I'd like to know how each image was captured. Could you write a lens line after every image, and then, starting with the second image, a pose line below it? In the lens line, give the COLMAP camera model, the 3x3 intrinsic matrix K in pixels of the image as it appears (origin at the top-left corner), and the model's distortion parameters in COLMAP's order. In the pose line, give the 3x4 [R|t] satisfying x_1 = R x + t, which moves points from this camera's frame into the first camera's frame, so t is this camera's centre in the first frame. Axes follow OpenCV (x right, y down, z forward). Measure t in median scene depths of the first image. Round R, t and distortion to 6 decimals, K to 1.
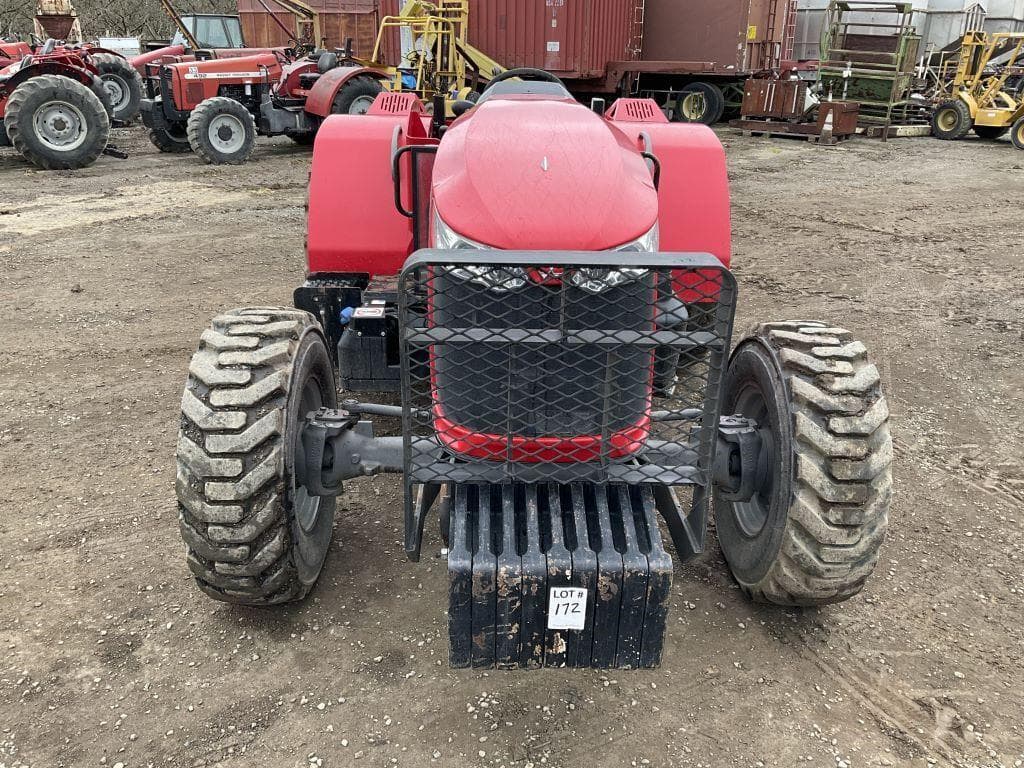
lens RADIAL K [[836.1, 0, 512.0], [0, 836.1, 384.0], [0, 0, 1]] dist [0.068294, -0.107960]
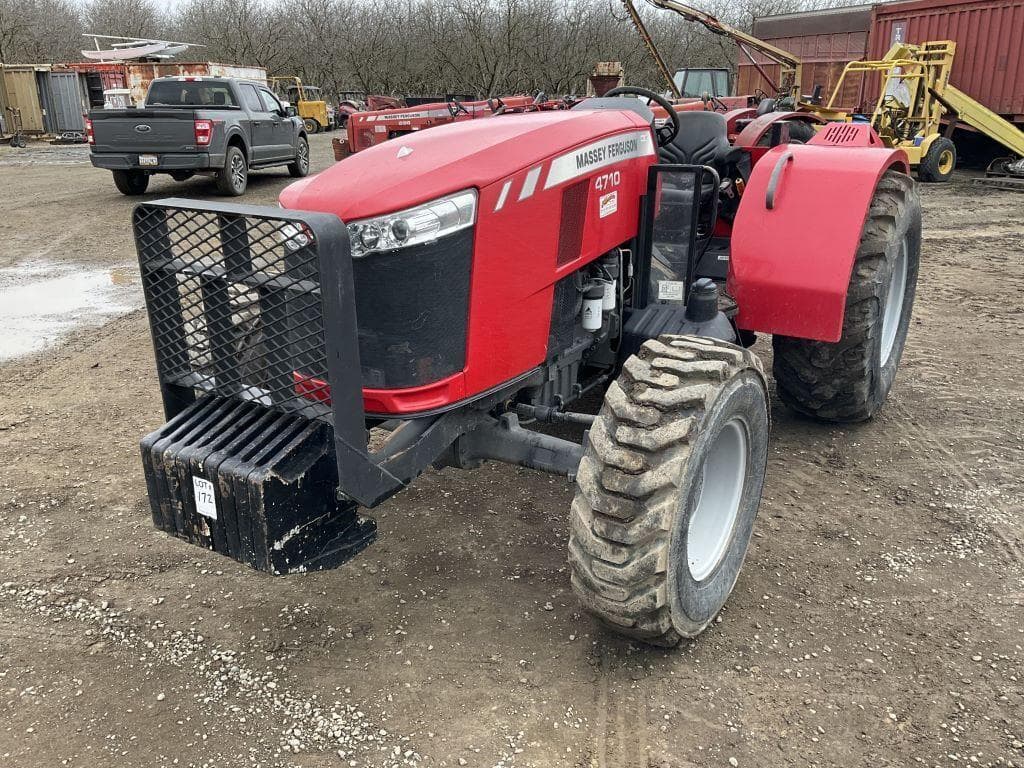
lens RADIAL K [[836.1, 0, 512.0], [0, 836.1, 384.0], [0, 0, 1]] dist [0.068294, -0.107960]
pose [[0.836130, 0.158919, -0.525007, 0.757753], [-0.188582, 0.982053, -0.003070, 0.019908], [0.515096, 0.101574, 0.851093, 0.130881]]
